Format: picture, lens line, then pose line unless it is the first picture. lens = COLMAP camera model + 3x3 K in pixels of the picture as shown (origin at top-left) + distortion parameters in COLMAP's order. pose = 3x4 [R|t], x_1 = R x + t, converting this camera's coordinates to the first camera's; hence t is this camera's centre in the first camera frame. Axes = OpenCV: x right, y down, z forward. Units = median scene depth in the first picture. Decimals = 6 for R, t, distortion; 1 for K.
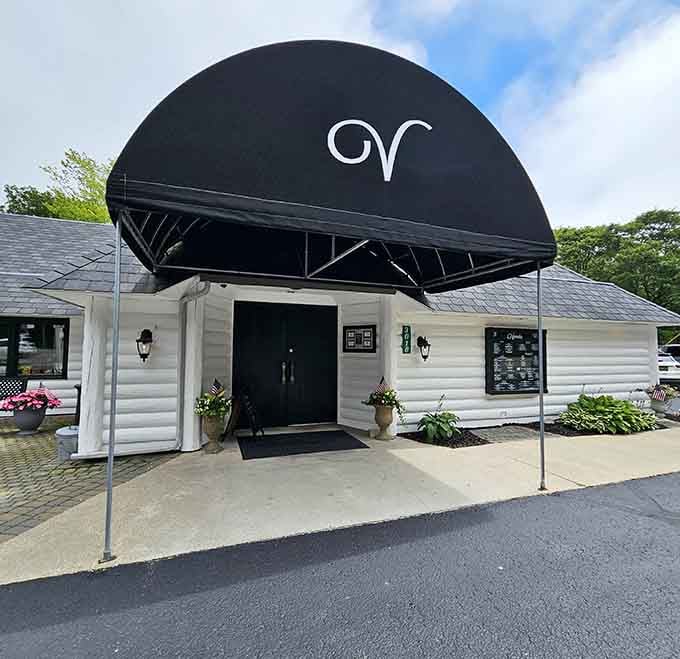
lens RADIAL K [[372.6, 0, 340.0], [0, 372.6, 329.5], [0, 0, 1]] dist [-0.000792, -0.000084]
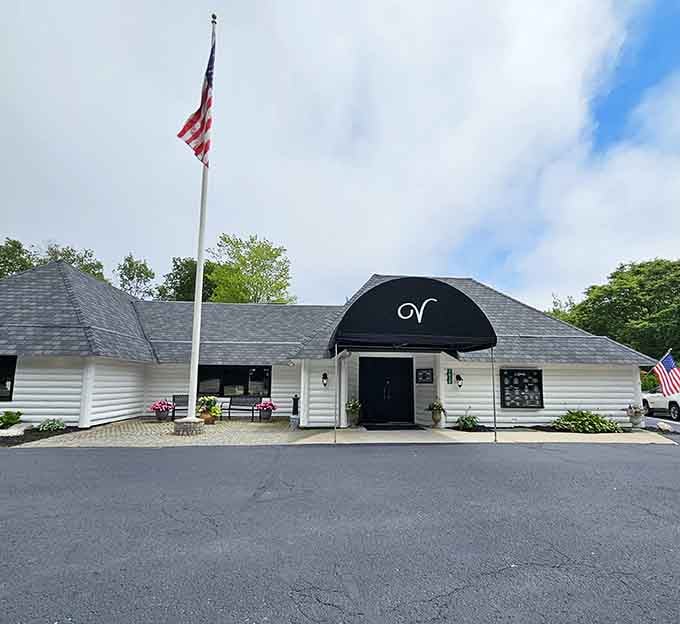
lens RADIAL K [[492.2, 0, 340.0], [0, 492.2, 312.0], [0, 0, 1]] dist [0.007533, 0.002321]
pose [[0.973519, -0.033495, -0.226139, 0.210765], [0.012756, 0.995626, -0.092555, -0.072335], [0.228250, 0.087220, 0.969688, -1.526846]]
